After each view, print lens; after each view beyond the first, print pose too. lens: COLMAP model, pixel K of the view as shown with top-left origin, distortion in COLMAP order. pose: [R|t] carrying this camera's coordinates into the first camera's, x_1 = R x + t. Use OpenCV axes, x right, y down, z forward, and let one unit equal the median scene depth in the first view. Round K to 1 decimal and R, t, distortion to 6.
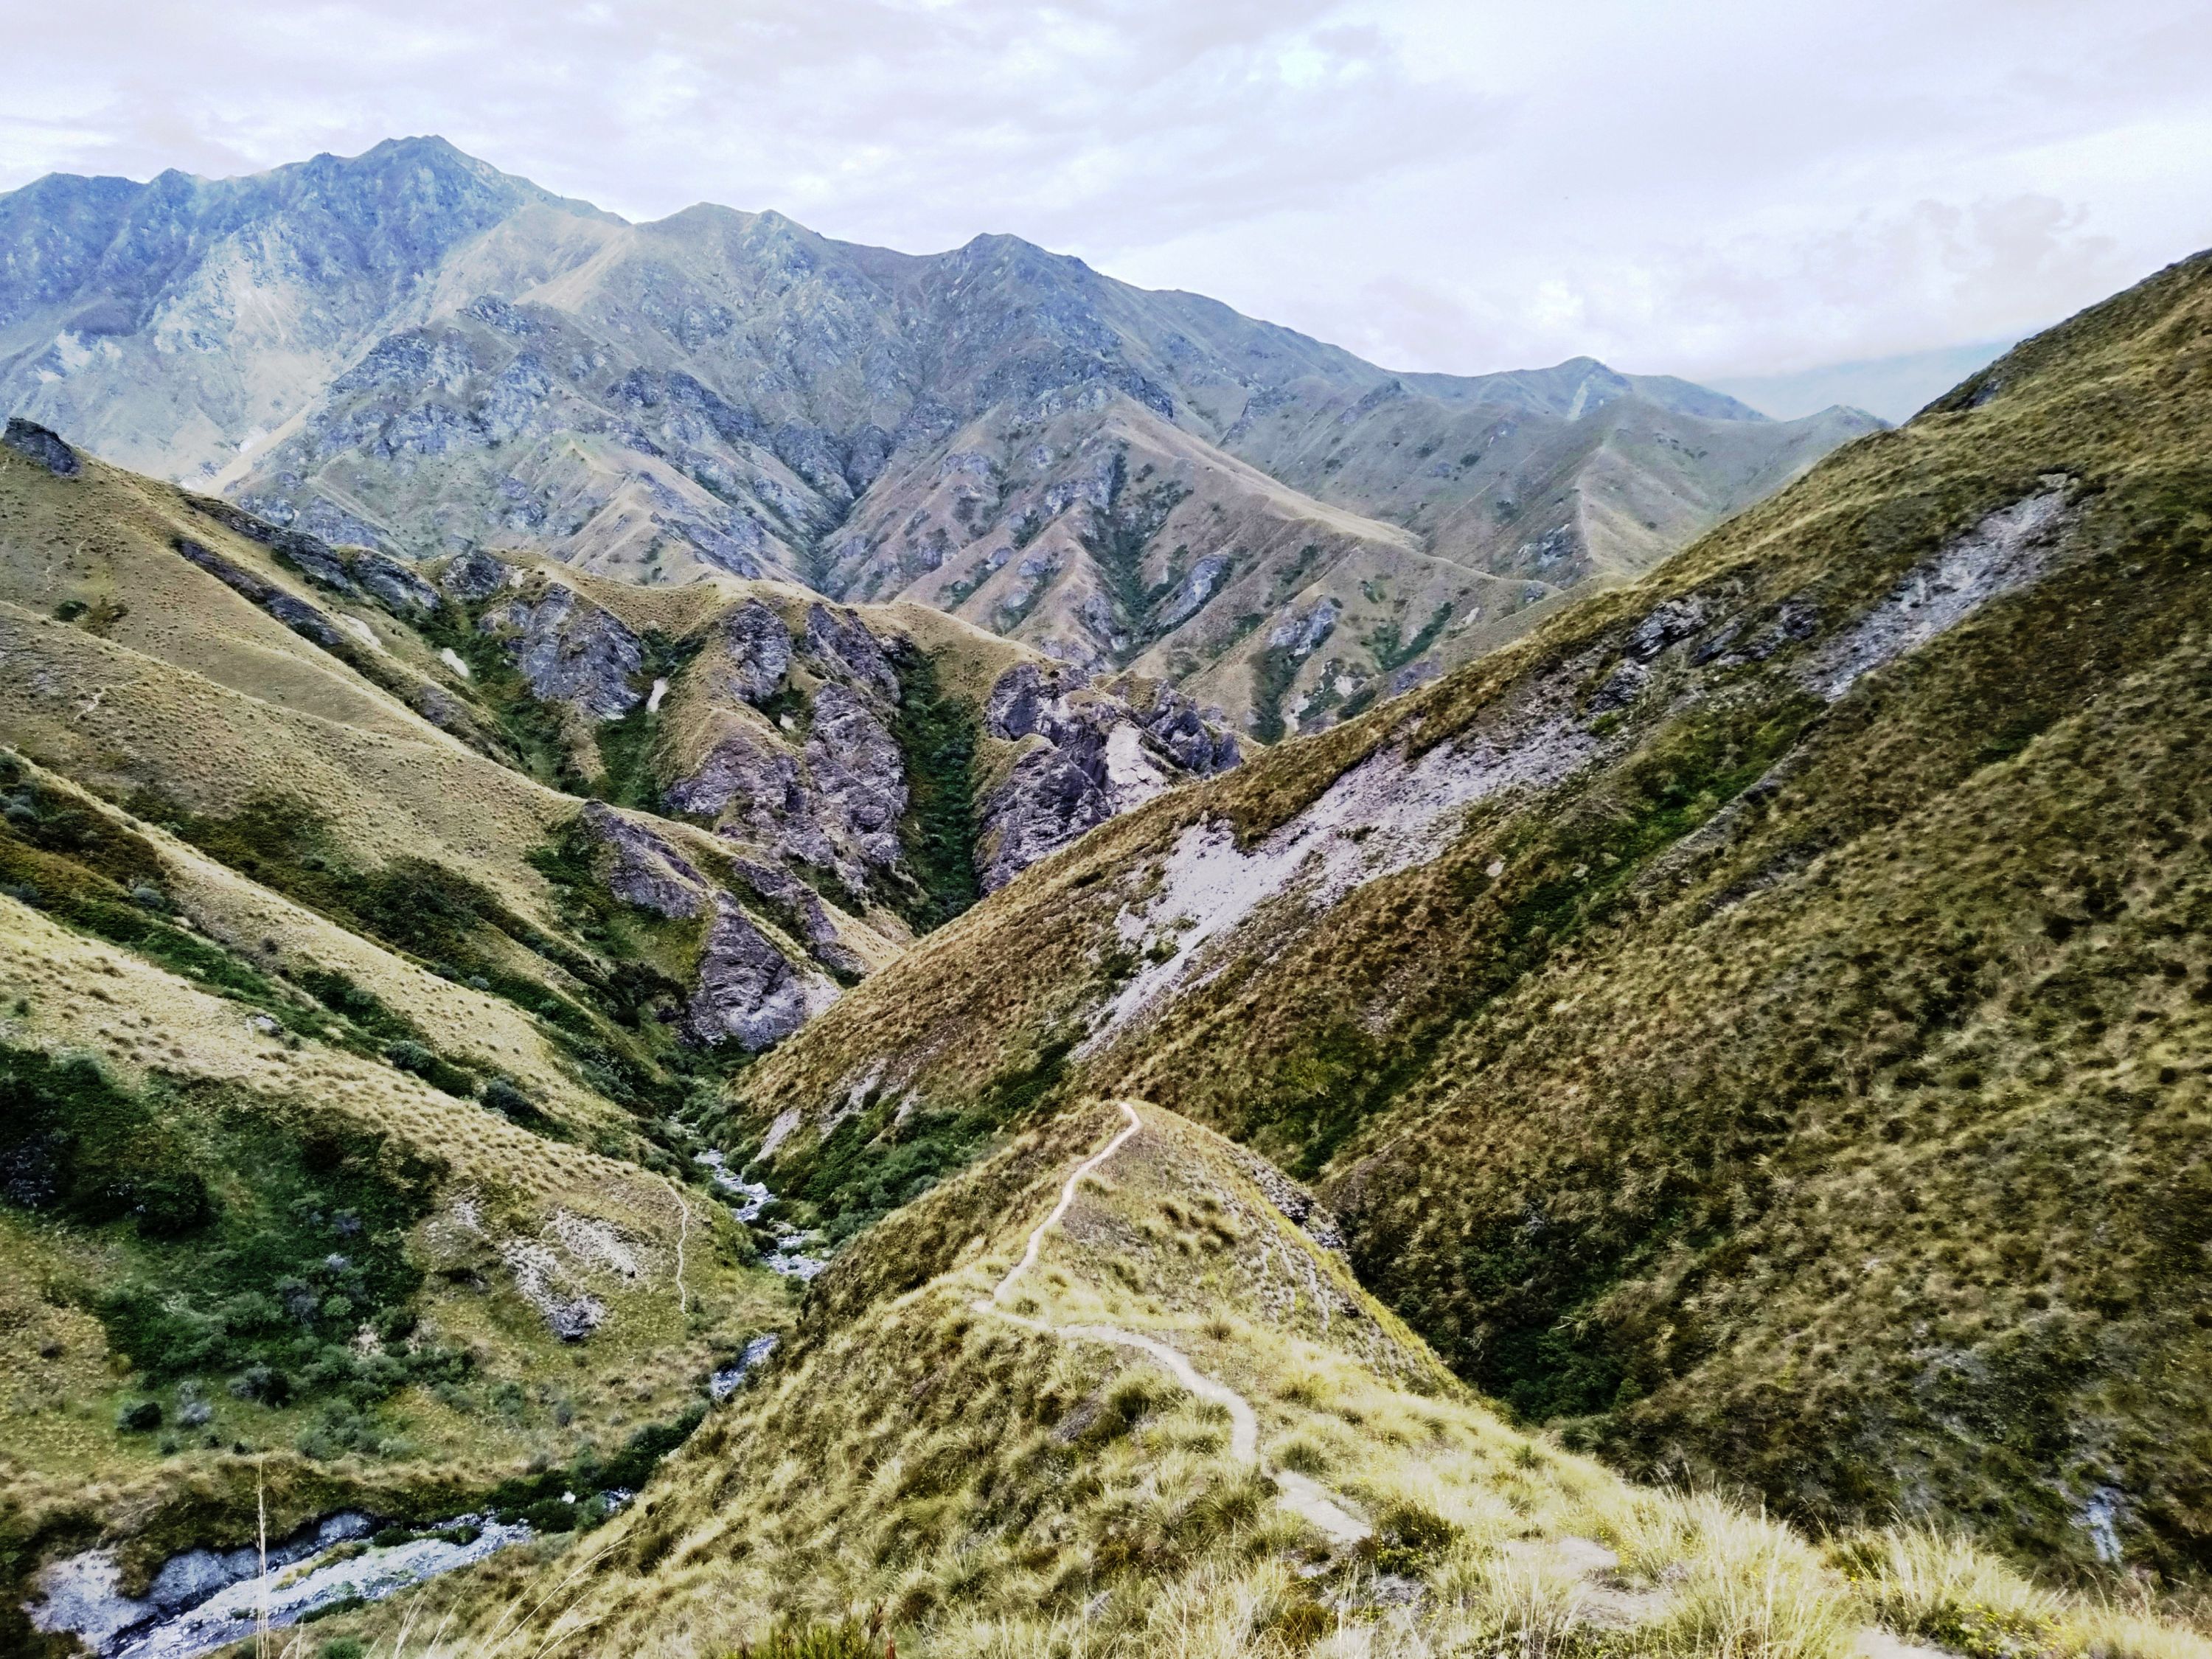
lens RADIAL K [[1622.7, 0, 1110.3], [0, 1622.7, 835.8], [0, 0, 1]] dist [0.009647, -0.005045]
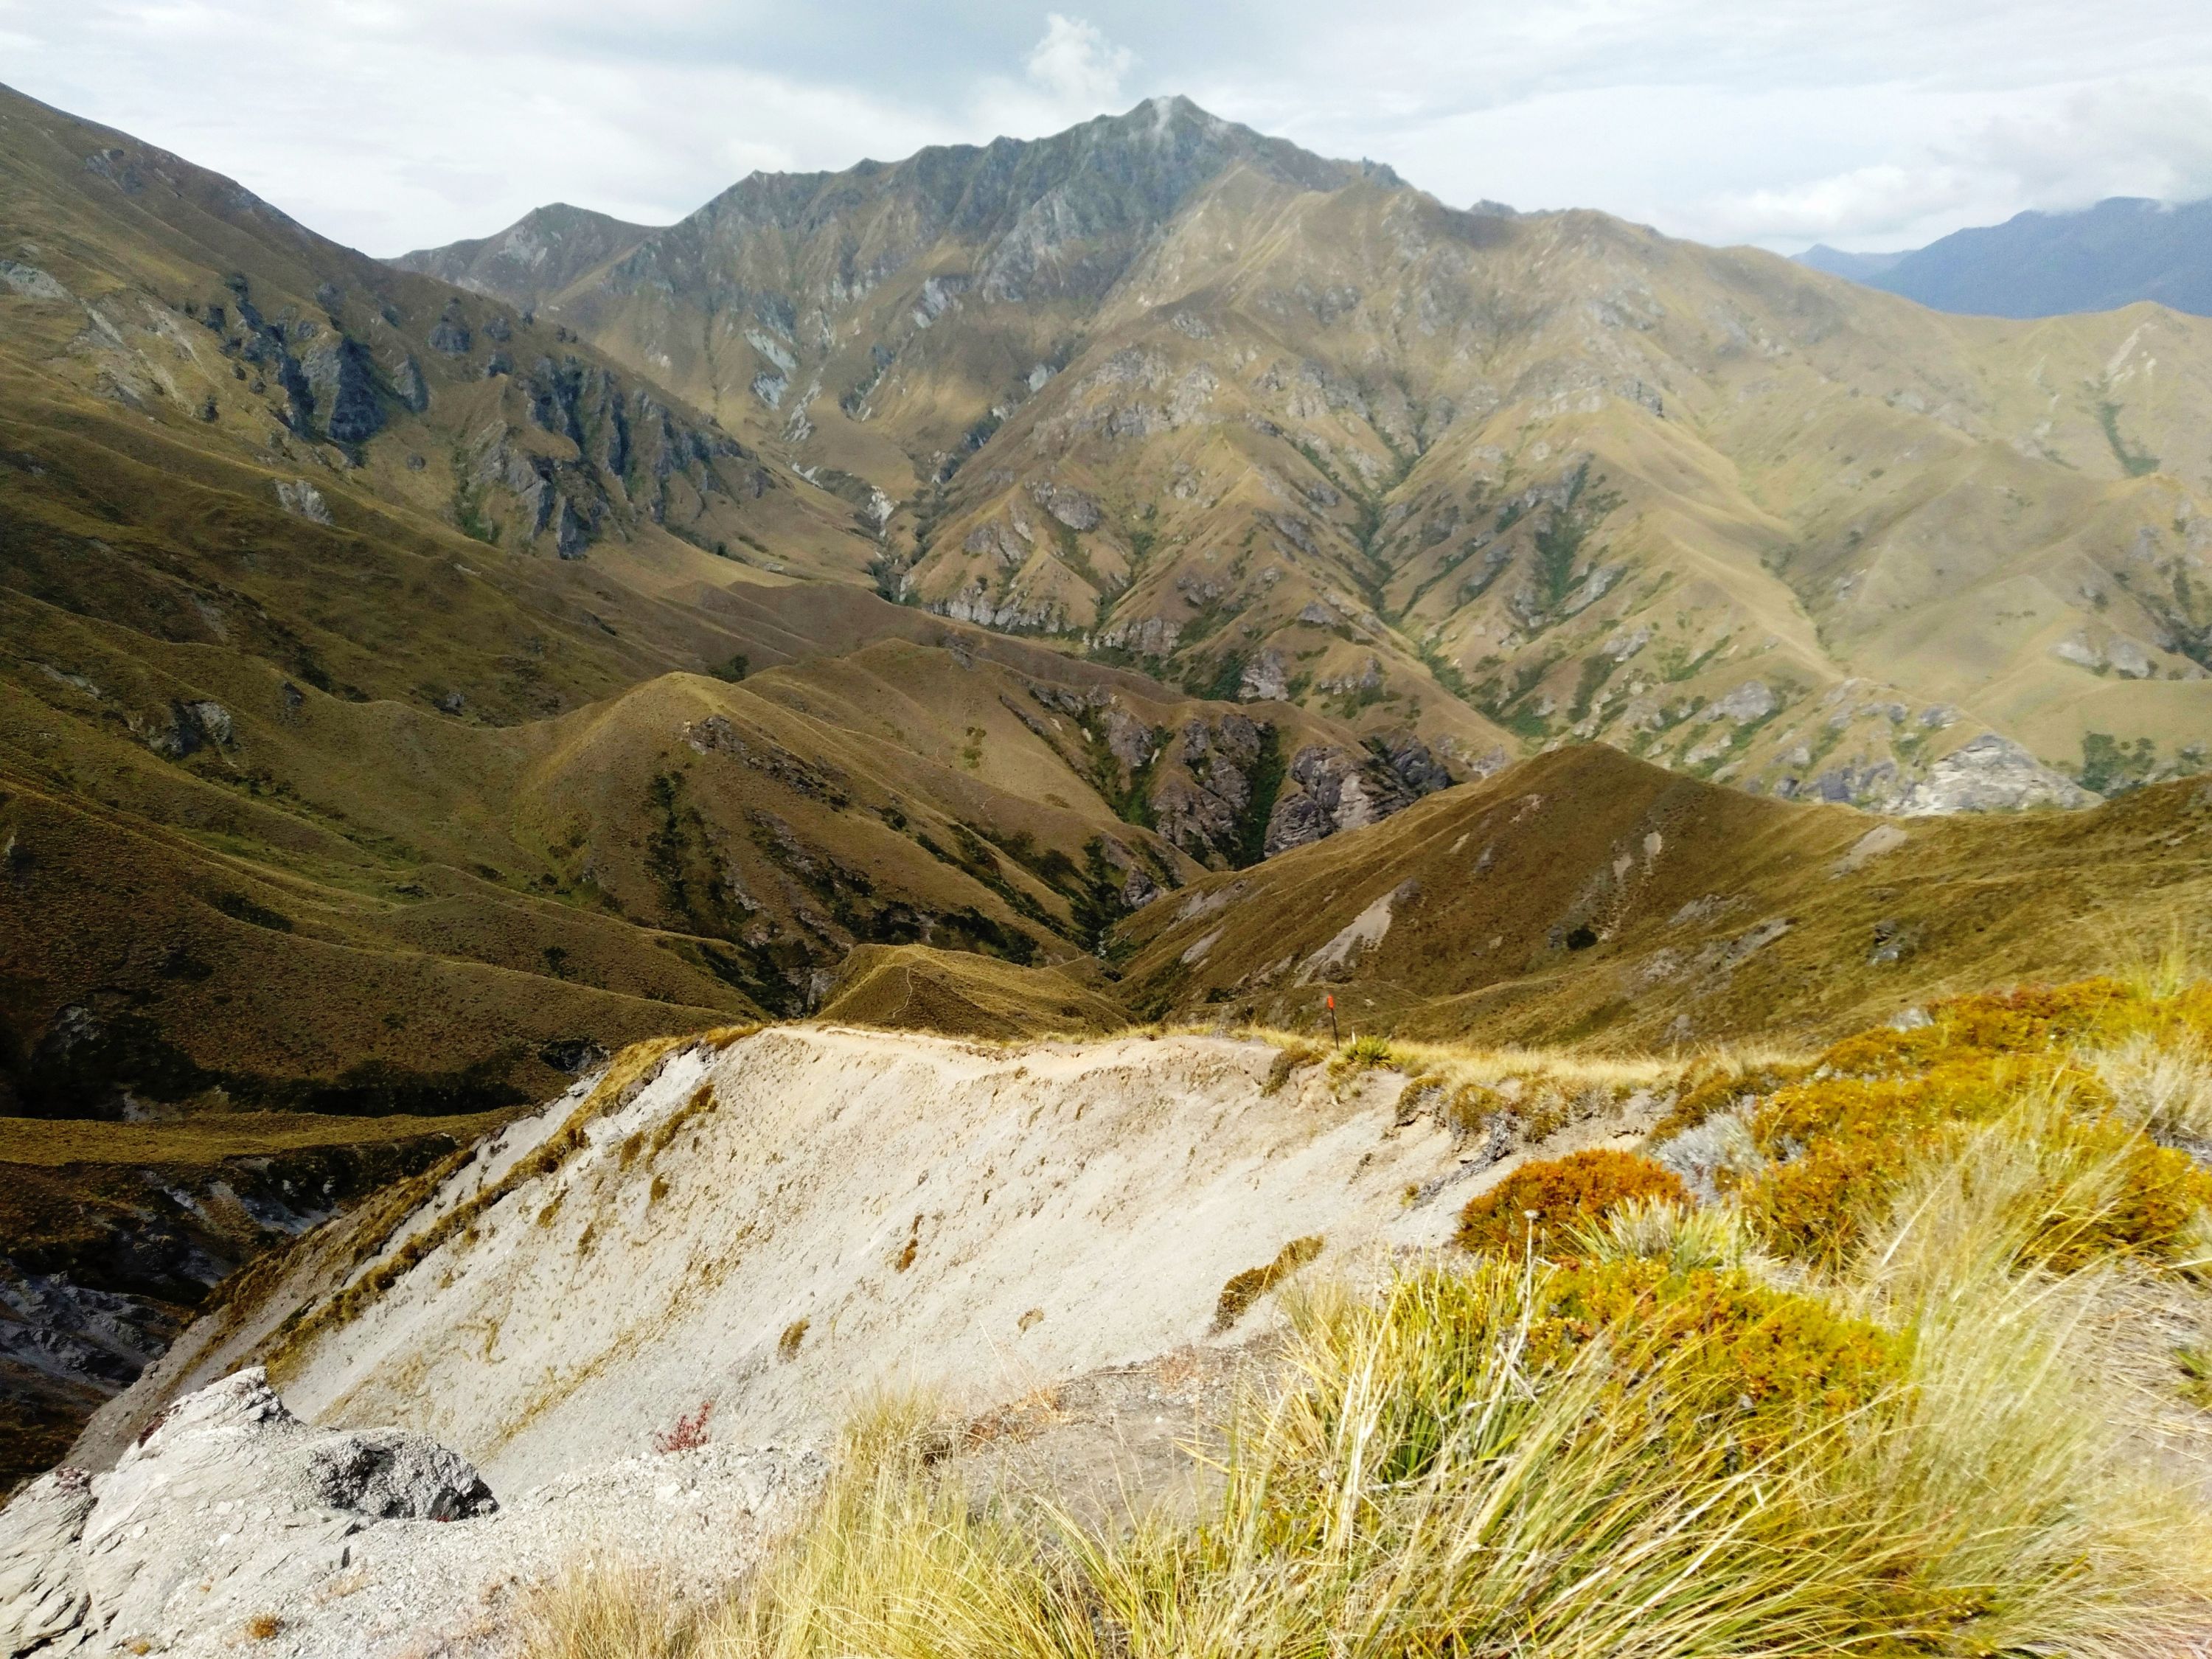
lens RADIAL K [[1622.7, 0, 1105.3], [0, 1622.7, 827.7], [0, 0, 1]] dist [0.009647, -0.005045]
pose [[0.904837, 0.144145, -0.400616, 0.318019], [-0.078701, 0.981356, 0.175345, -0.188898], [0.418422, -0.127130, 0.899311, -0.626403]]
